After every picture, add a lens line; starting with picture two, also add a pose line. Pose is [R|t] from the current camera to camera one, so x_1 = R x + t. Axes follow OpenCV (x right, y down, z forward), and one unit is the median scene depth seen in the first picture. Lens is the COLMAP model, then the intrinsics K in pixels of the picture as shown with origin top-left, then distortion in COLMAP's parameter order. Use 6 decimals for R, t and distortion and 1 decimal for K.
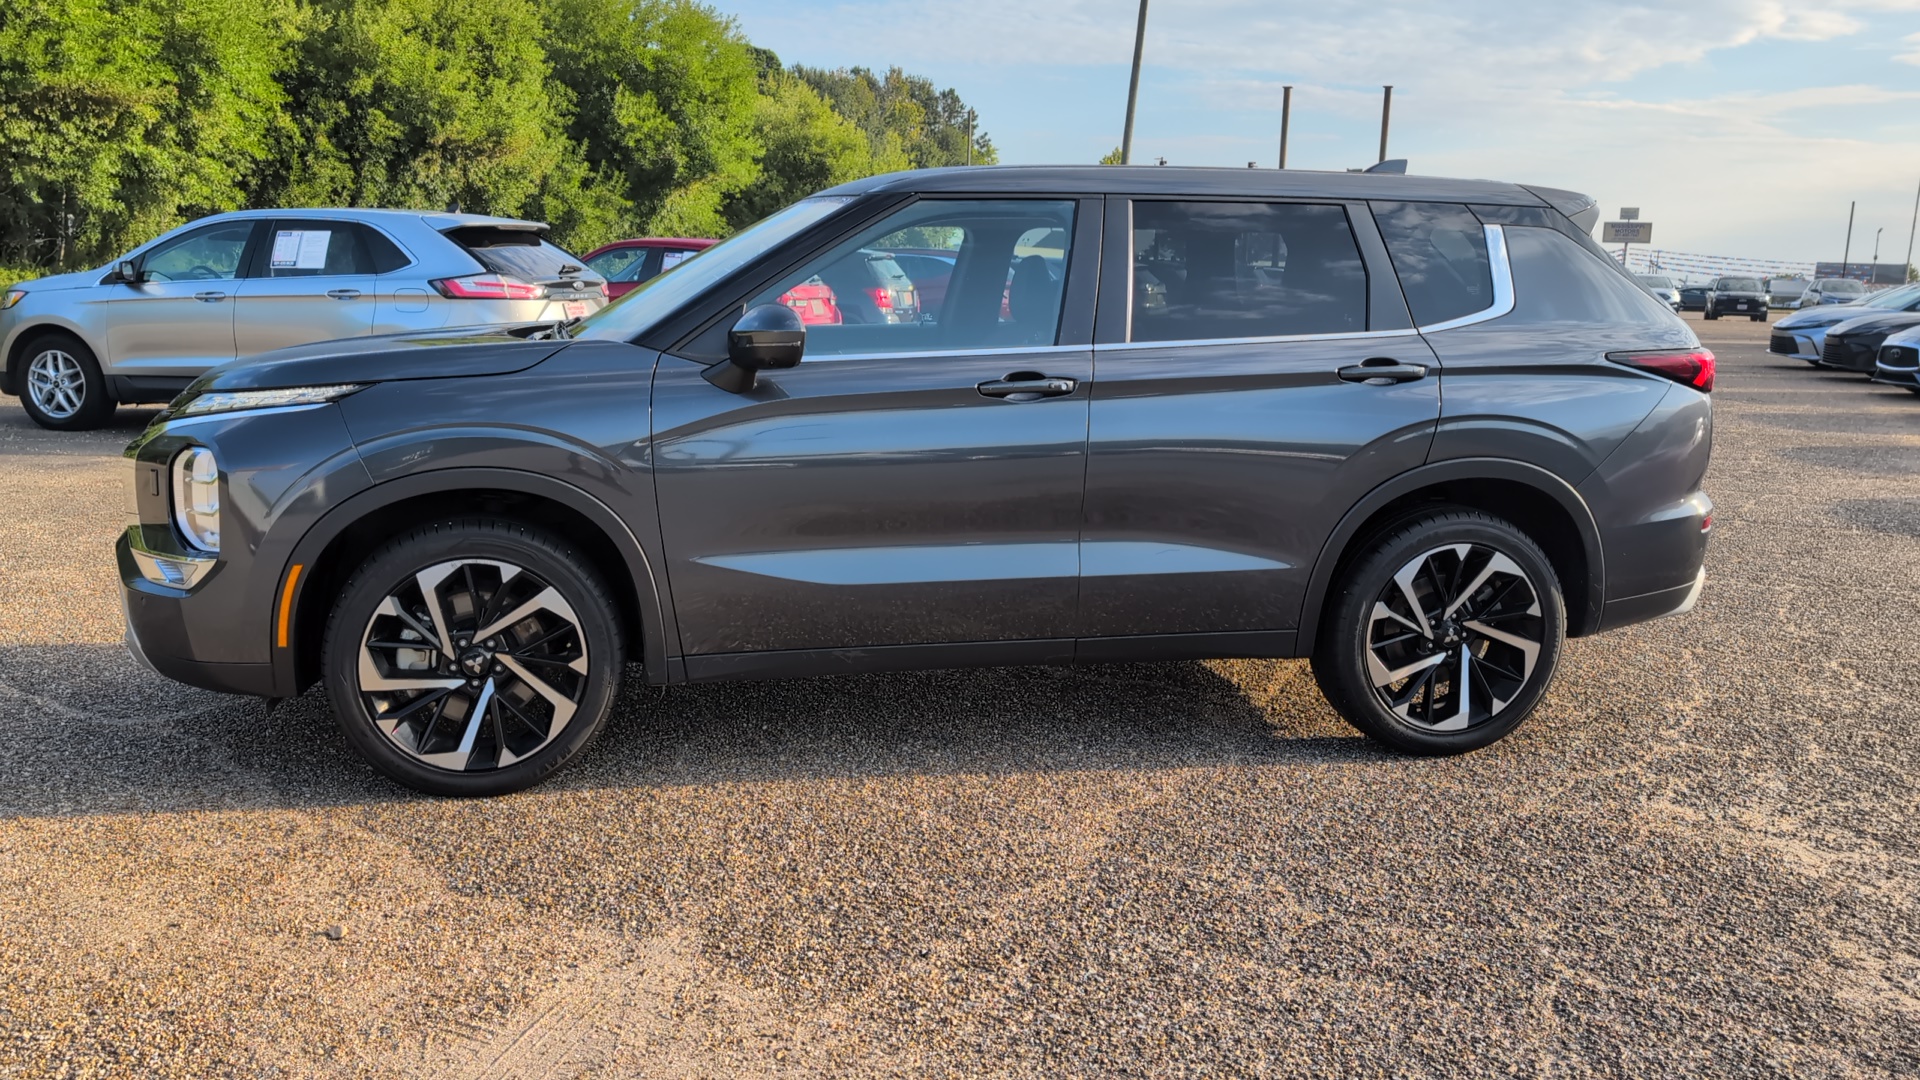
lens RADIAL K [[1629.4, 0, 915.1], [0, 1629.4, 512.1], [0, 0, 1]] dist [0.029800, -0.025904]
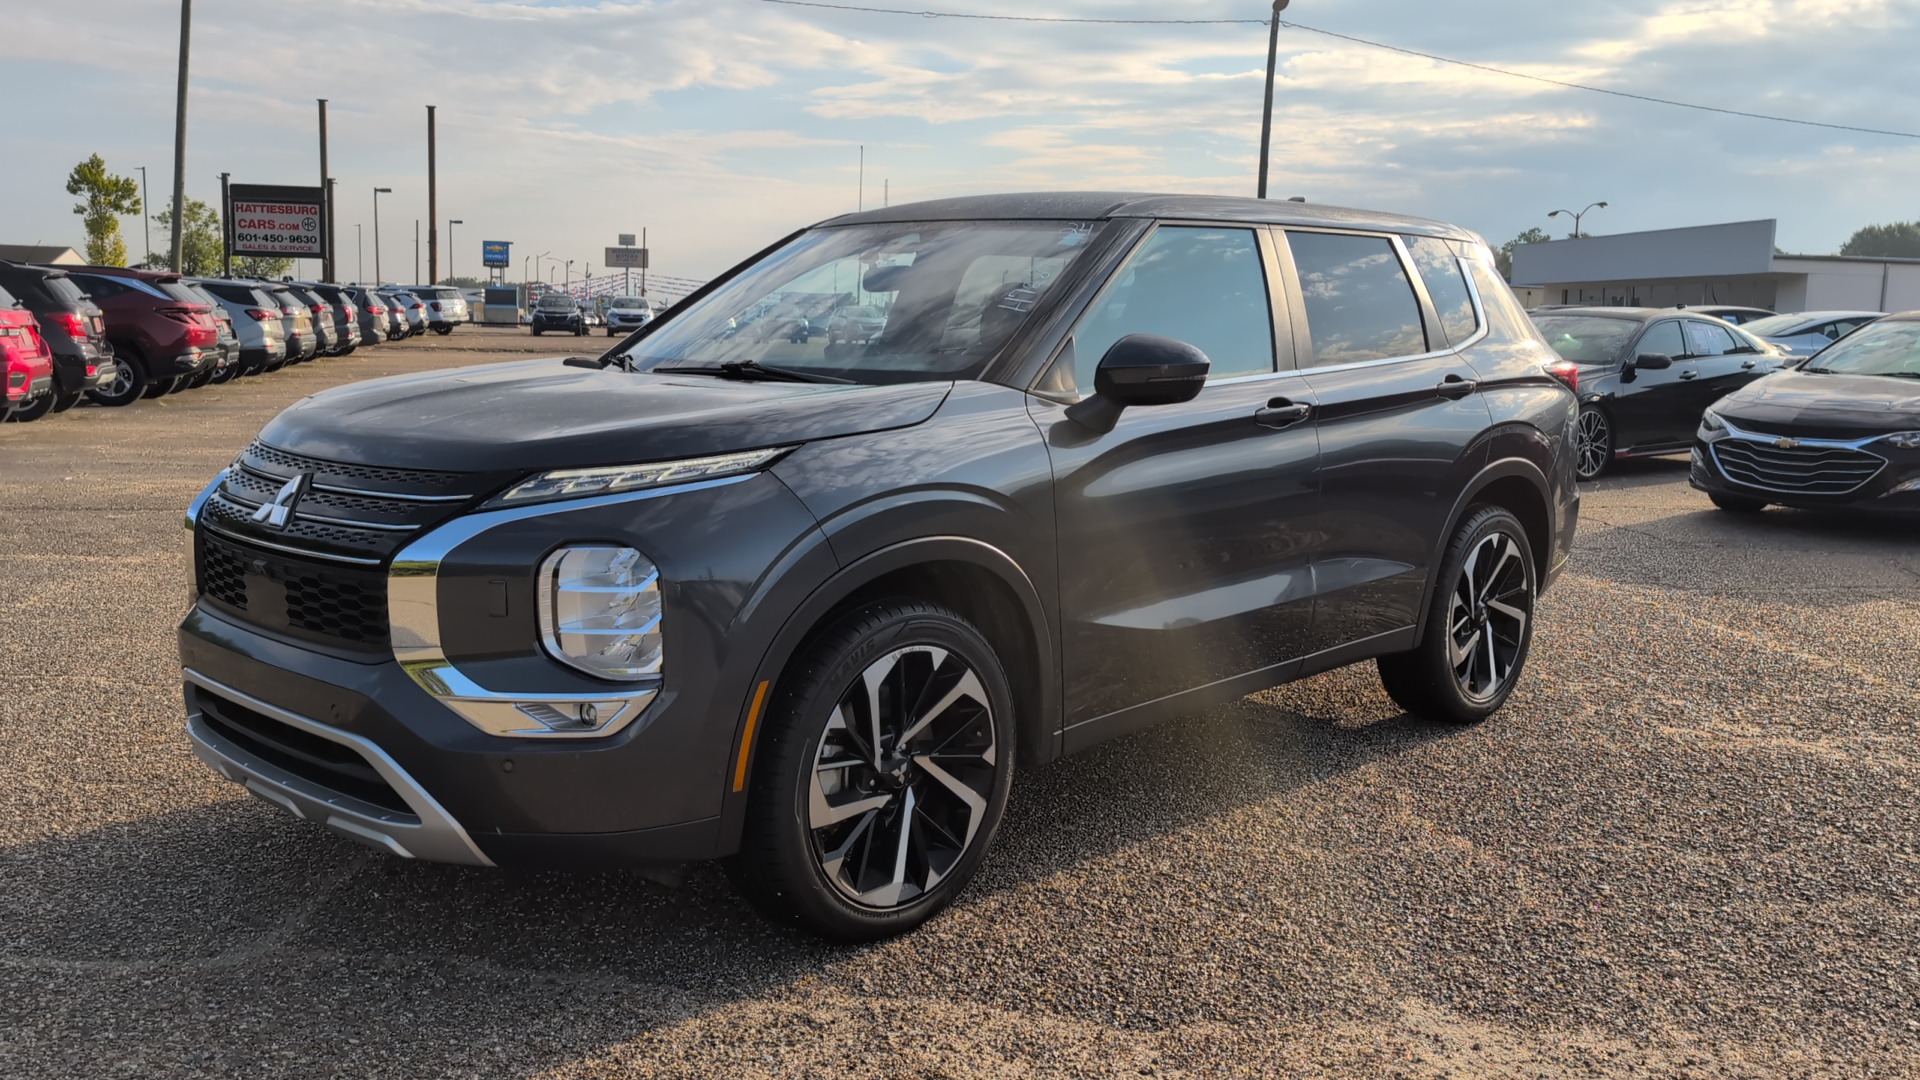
lens RADIAL K [[1629.4, 0, 961.1], [0, 1629.4, 545.9], [0, 0, 1]] dist [0.029800, -0.025904]
pose [[0.820107, -0.088321, 0.565352, -0.101799], [0.084295, 0.995884, 0.033301, -0.006855], [-0.565967, 0.020346, 0.824177, 0.042641]]
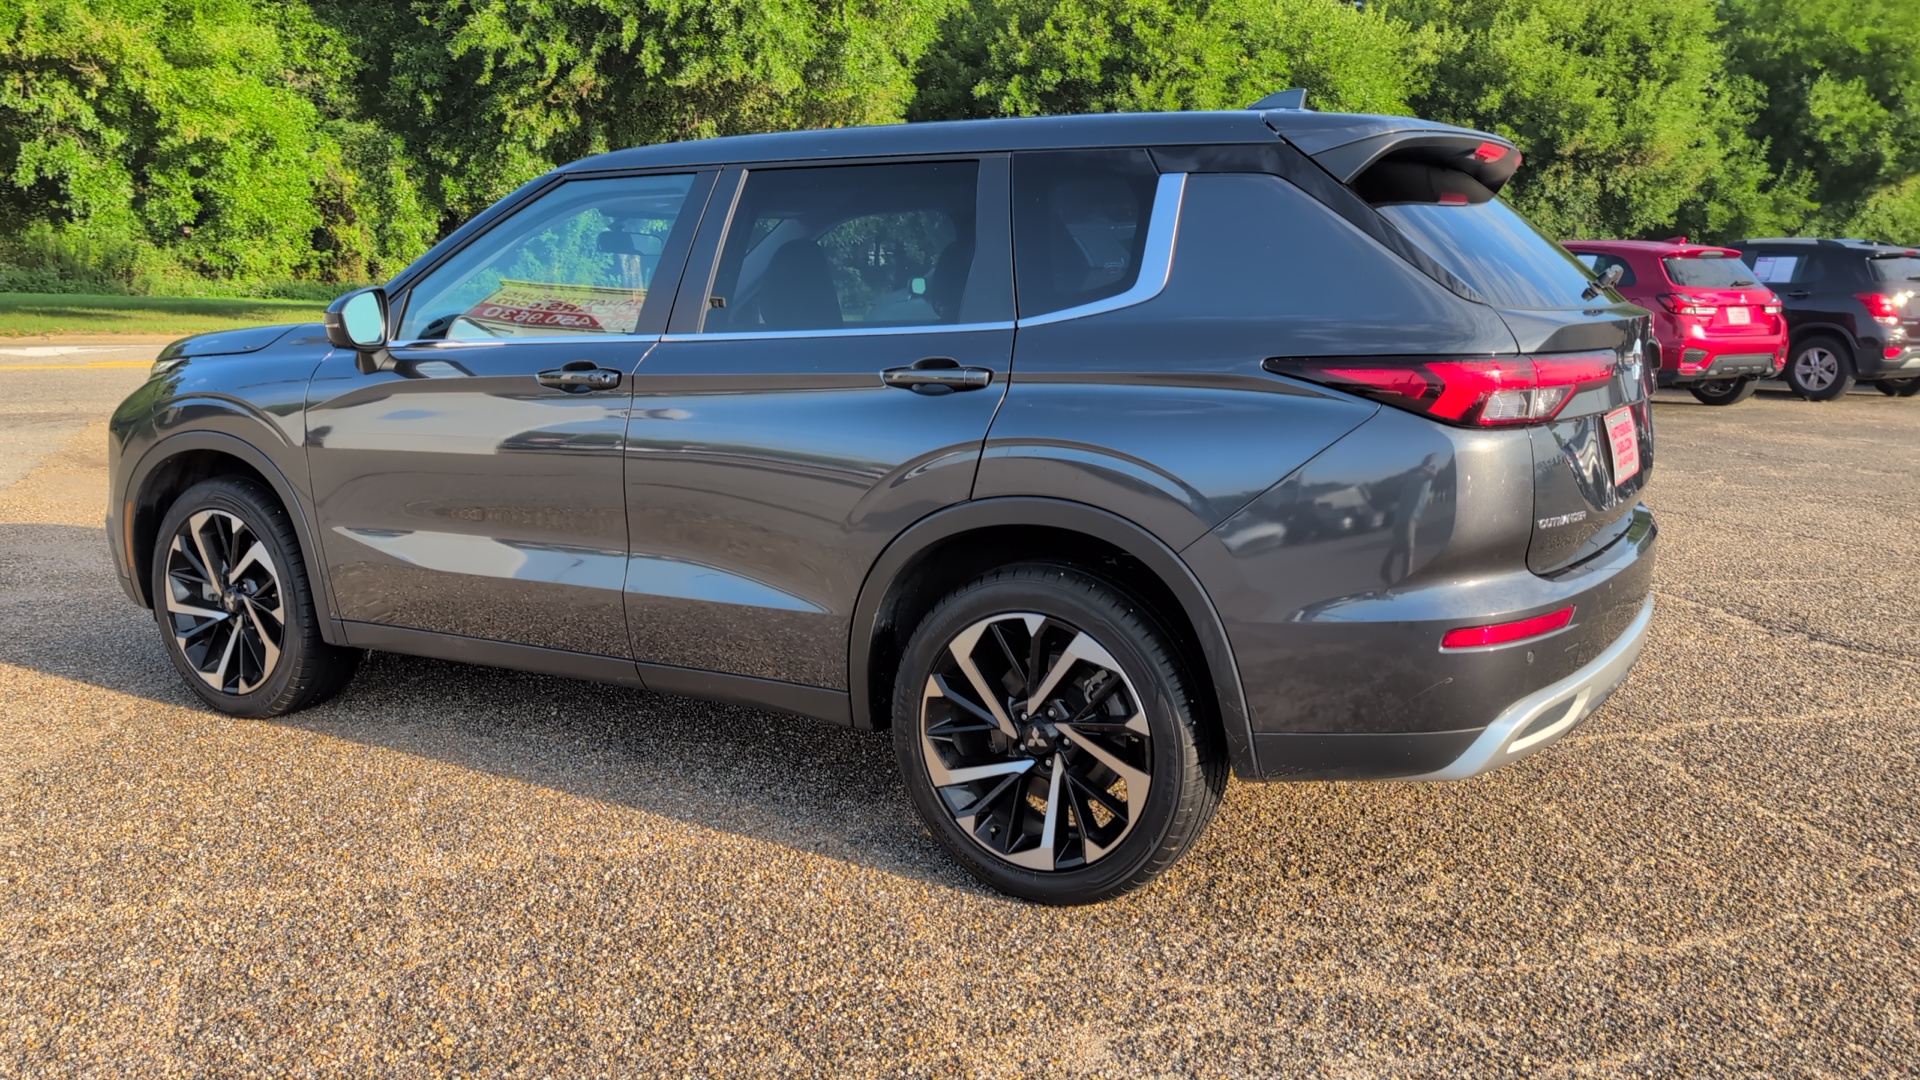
lens RADIAL K [[1629.4, 0, 985.4], [0, 1629.4, 475.0], [0, 0, 1]] dist [0.029800, -0.025904]
pose [[0.732590, 0.066844, -0.677380, 0.131043], [-0.090103, 0.995932, 0.000832, -0.006625], [0.674680, 0.060424, 0.735633, 0.072483]]
